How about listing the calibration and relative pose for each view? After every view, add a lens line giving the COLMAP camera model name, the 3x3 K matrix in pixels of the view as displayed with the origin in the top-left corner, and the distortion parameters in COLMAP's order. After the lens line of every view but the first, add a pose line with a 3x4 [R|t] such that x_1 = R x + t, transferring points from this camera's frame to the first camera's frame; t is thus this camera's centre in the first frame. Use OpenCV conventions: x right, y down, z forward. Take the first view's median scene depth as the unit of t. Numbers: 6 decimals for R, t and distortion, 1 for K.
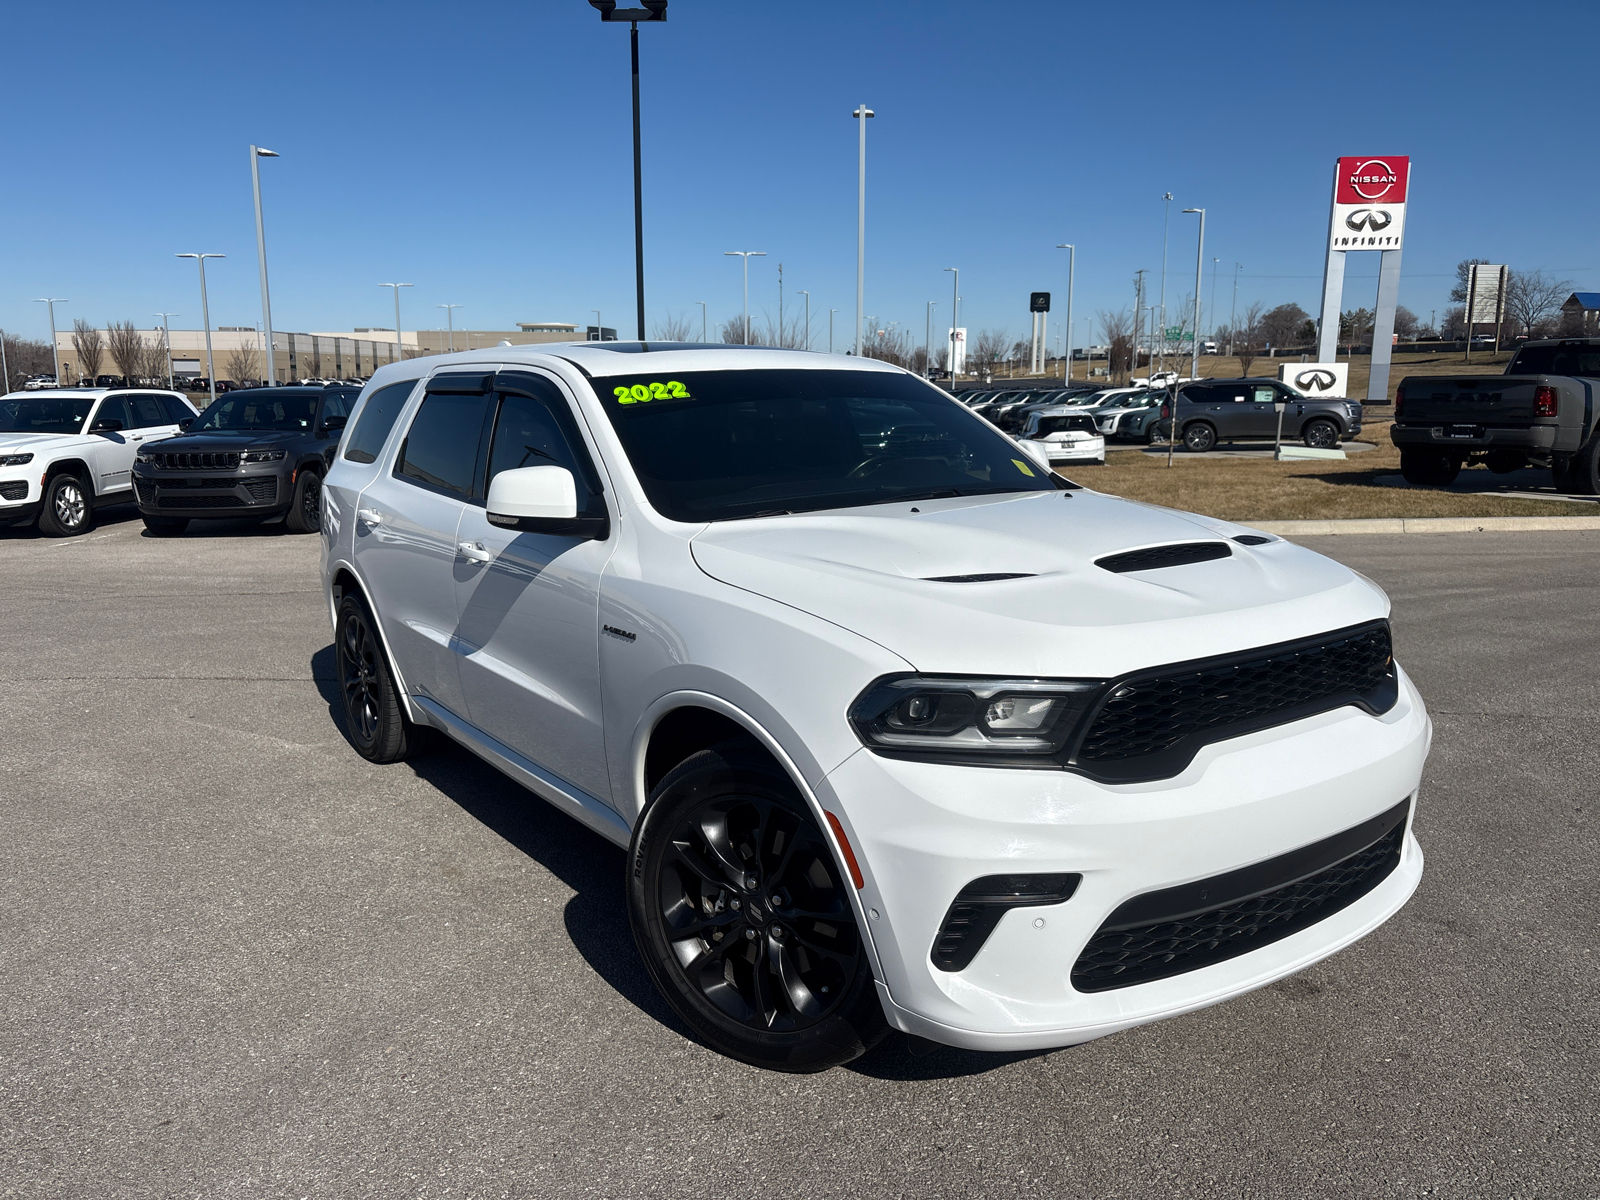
lens RADIAL K [[1250.6, 0, 791.1], [0, 1250.6, 605.4], [0, 0, 1]] dist [0.029528, -0.005312]
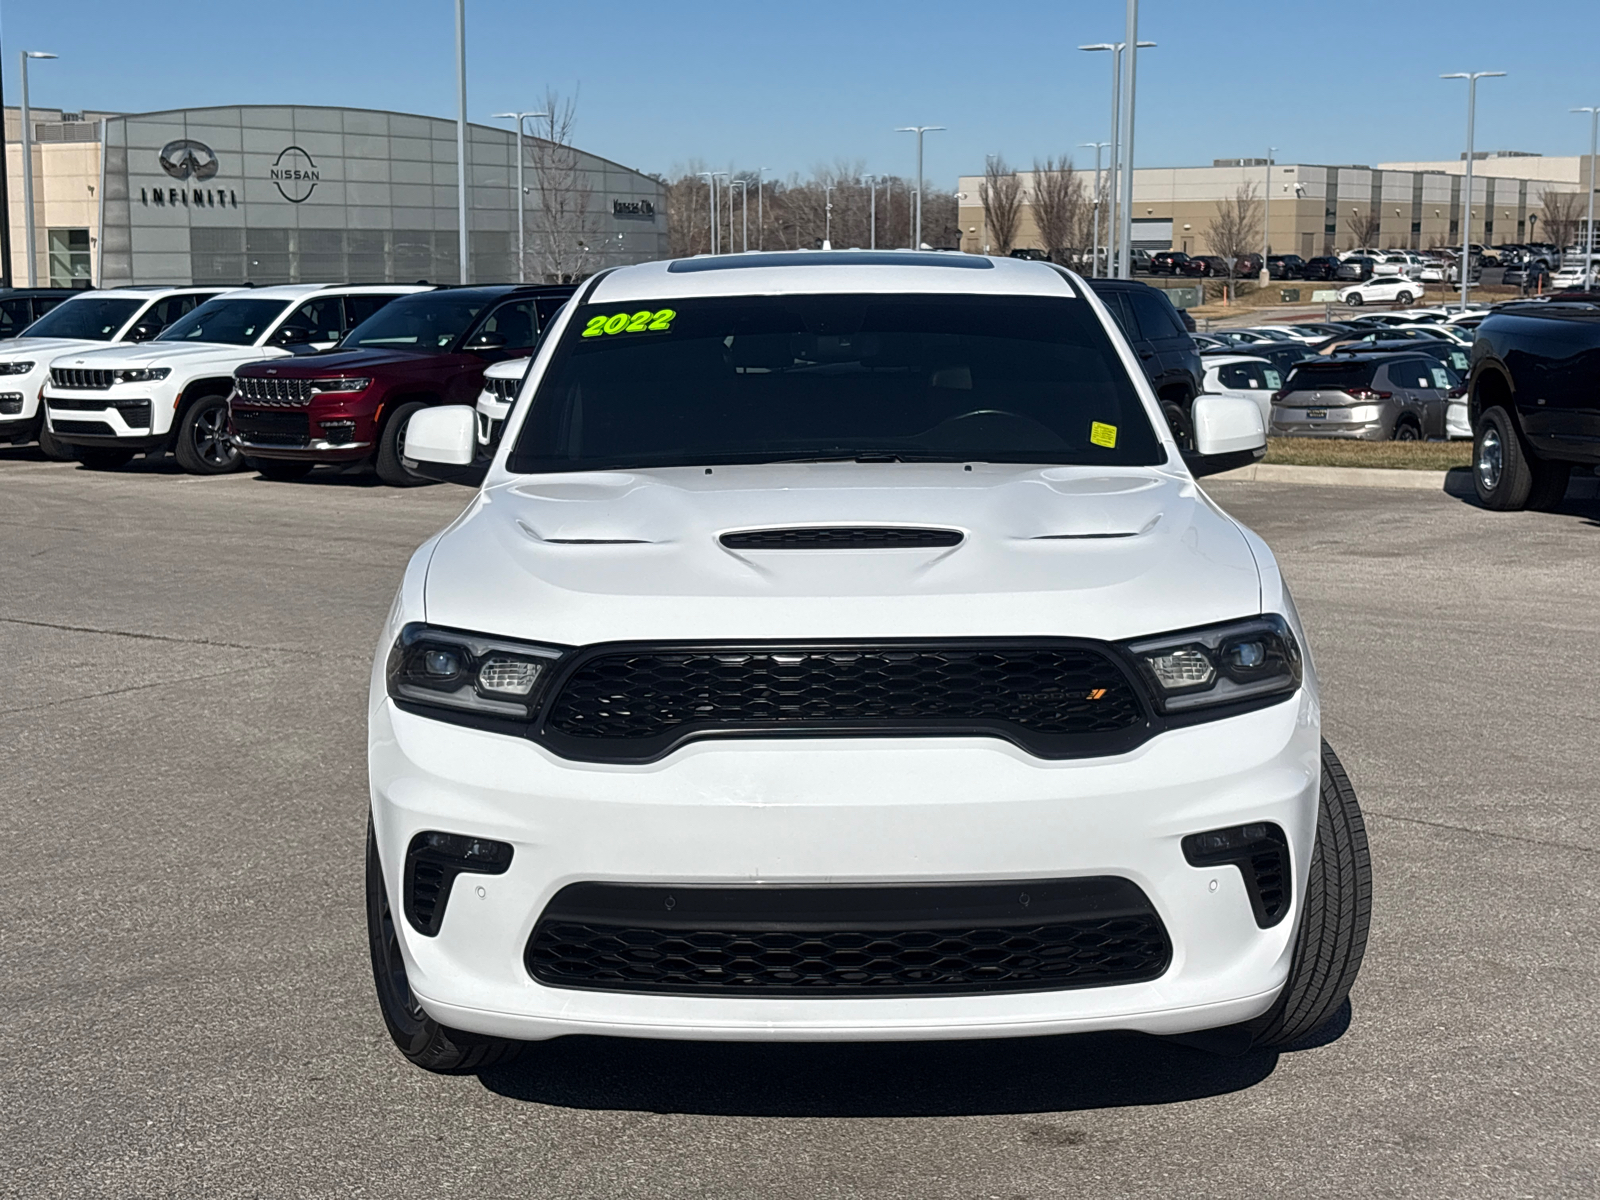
lens RADIAL K [[2471.1, 0, 803.5], [0, 2471.1, 648.5], [0, 0, 1]] dist [0.393047, -1.472416]
pose [[0.818375, 0.093504, -0.567027, 0.713466], [-0.105003, 0.994394, 0.012430, 0.008886], [0.565011, 0.049367, 0.823605, -0.213795]]
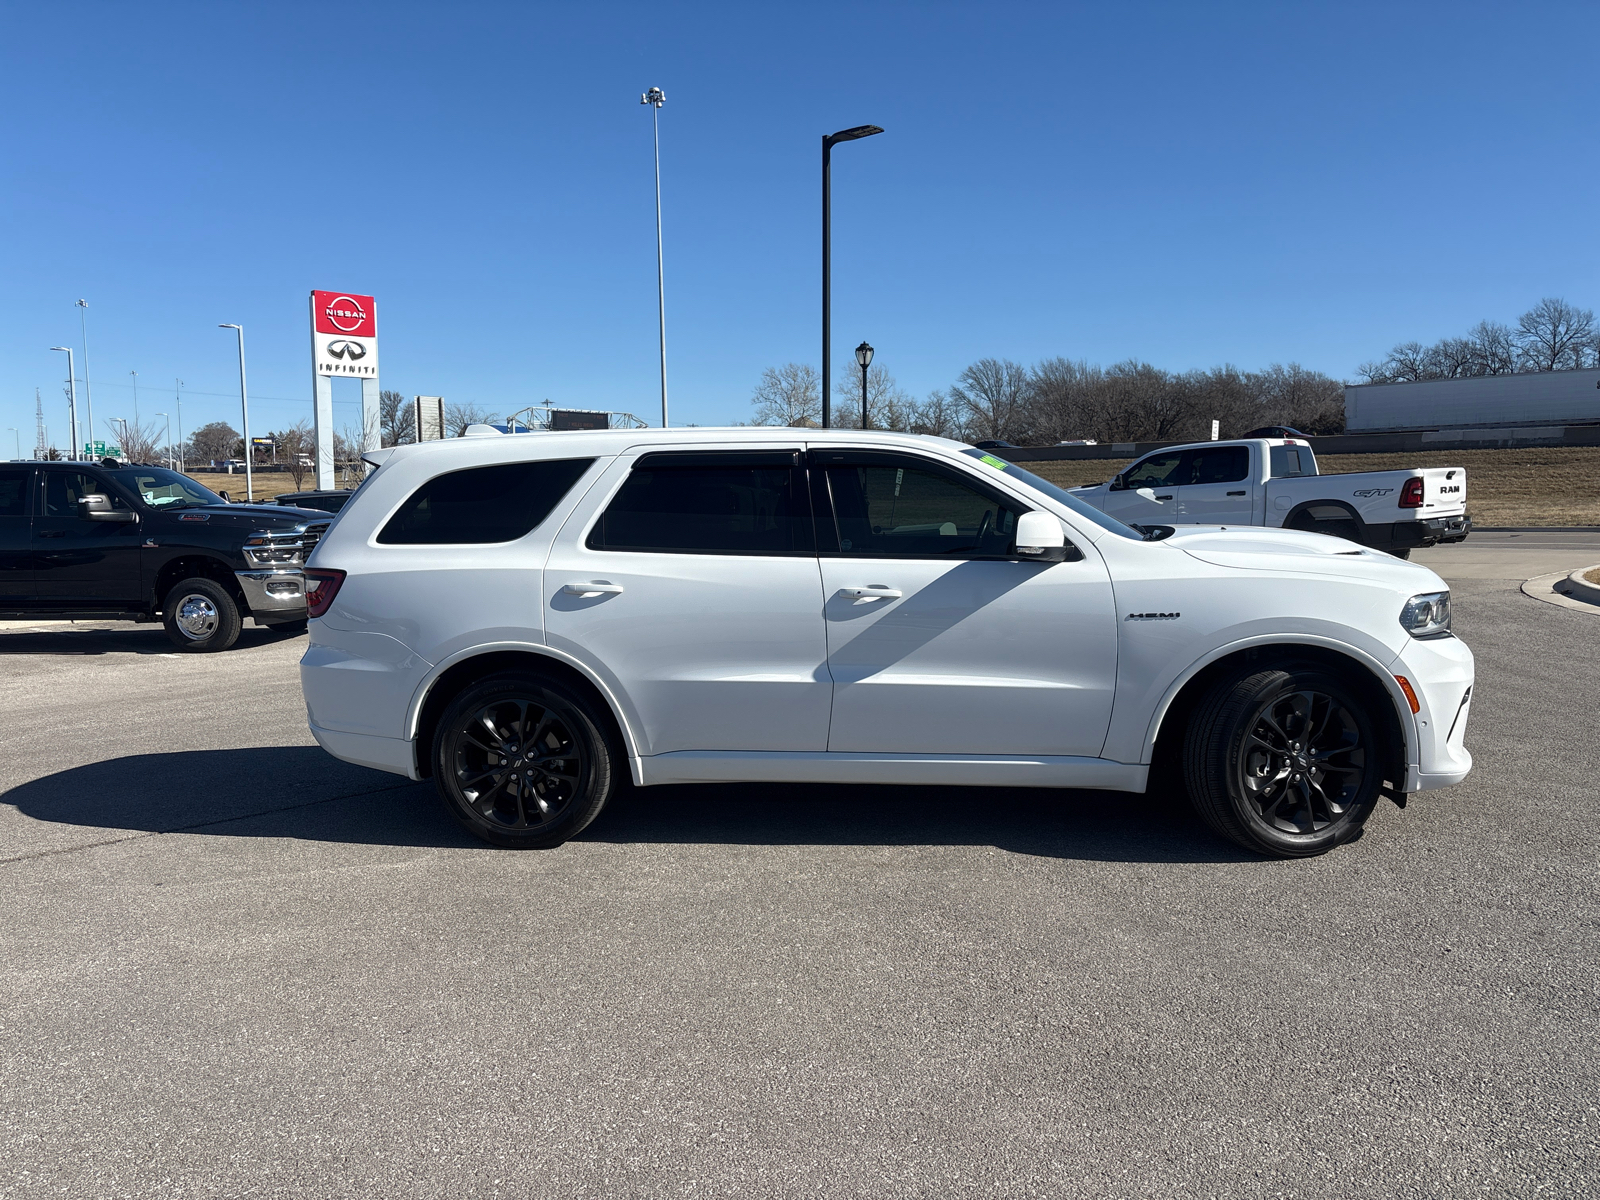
lens RADIAL K [[1250.6, 0, 791.1], [0, 1250.6, 605.4], [0, 0, 1]] dist [0.029528, -0.005312]
pose [[0.660259, -0.073094, 0.747473, -0.989494], [0.142747, 0.989324, -0.029348, -0.005179], [-0.737347, 0.126077, 0.663644, 0.209591]]
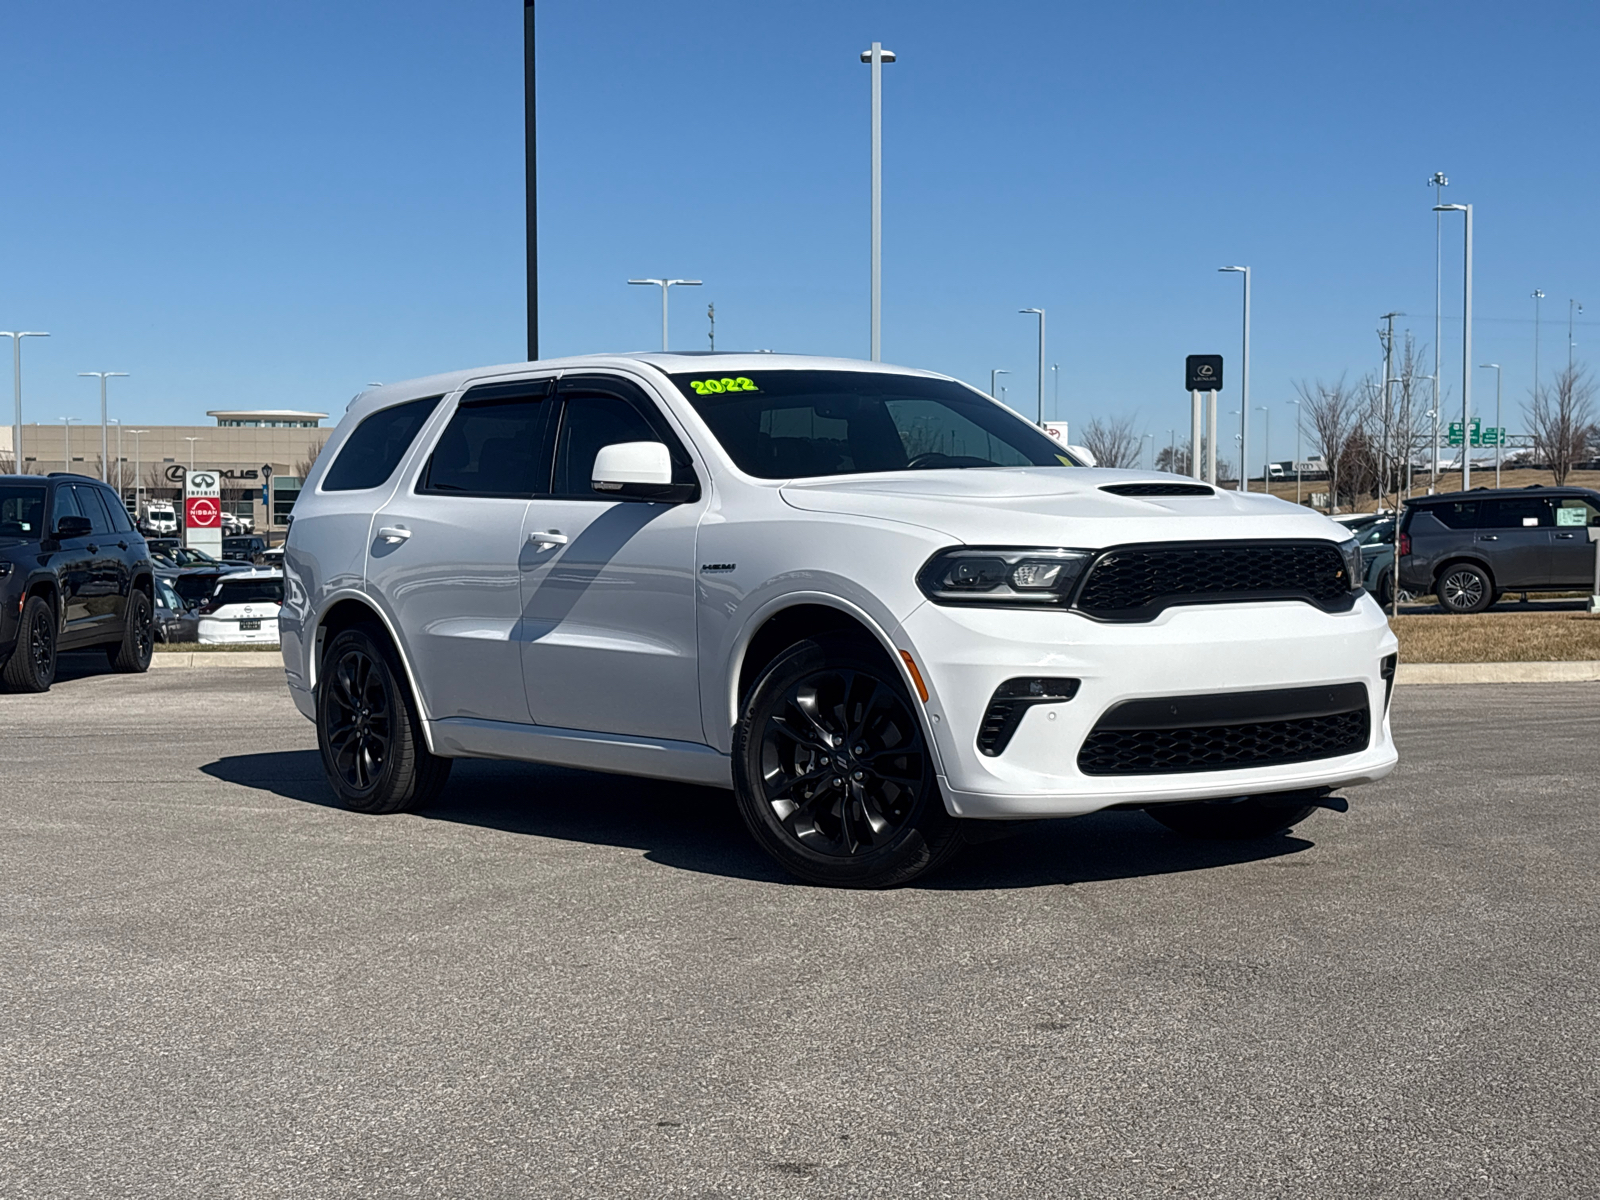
lens RADIAL K [[2546.9, 0, 793.9], [0, 2546.9, 599.8], [0, 0, 1]] dist [0.187394, -0.015909]
pose [[0.999623, -0.002043, 0.027384, -0.085260], [0.006150, 0.988555, -0.150737, 0.272745], [-0.026763, 0.150848, 0.988195, -0.917452]]
